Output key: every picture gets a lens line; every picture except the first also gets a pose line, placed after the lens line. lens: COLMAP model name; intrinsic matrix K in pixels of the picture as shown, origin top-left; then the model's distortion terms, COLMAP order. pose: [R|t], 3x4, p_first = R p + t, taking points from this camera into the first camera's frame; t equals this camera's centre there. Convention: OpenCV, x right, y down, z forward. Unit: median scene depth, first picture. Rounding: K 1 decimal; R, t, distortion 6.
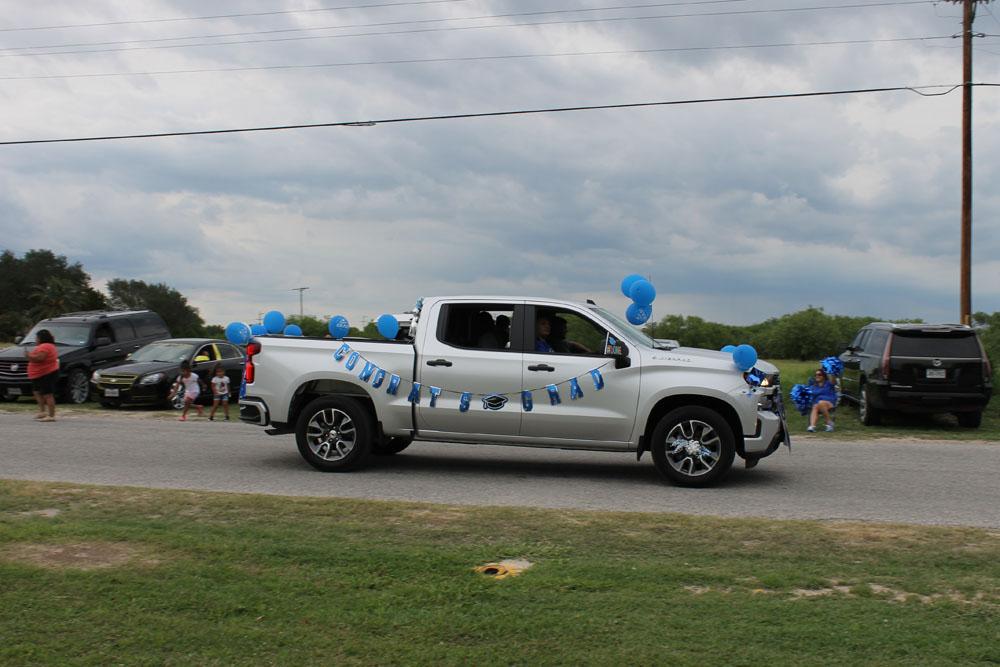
lens RADIAL K [[1065.7, 0, 500.0], [0, 1065.7, 333.5], [0, 0, 1]] dist [-0.130732, 0.162025]
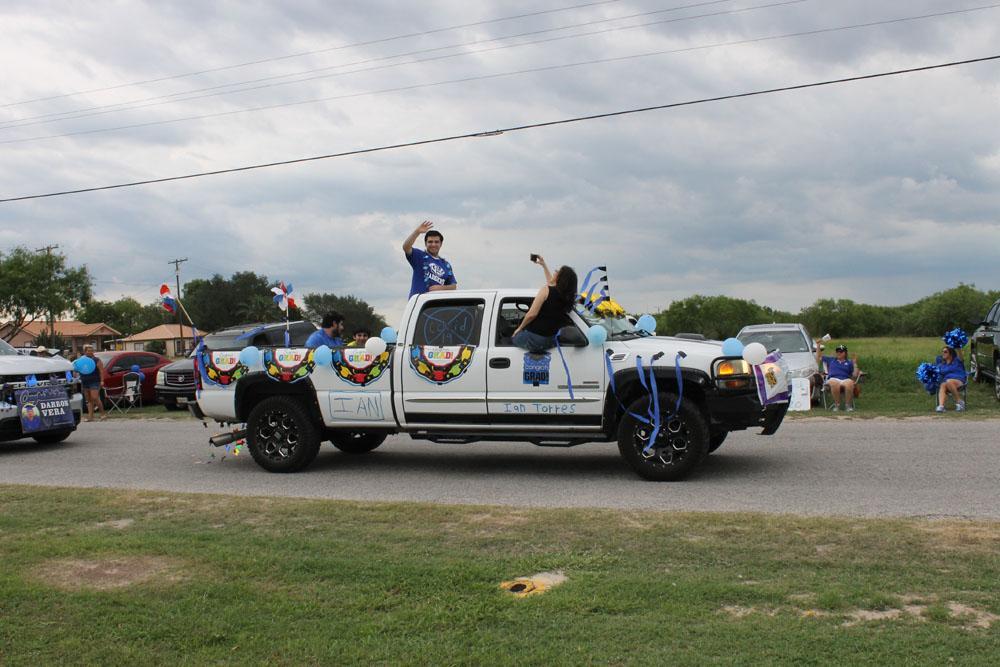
lens RADIAL K [[964.5, 0, 500.0], [0, 964.5, 333.5], [0, 0, 1]] dist [-0.145315, 0.154522]
pose [[0.982423, -0.048538, -0.180250, 0.106543], [0.049416, 0.998778, 0.000382, 0.001948], [0.180011, -0.009283, 0.983621, 0.141420]]
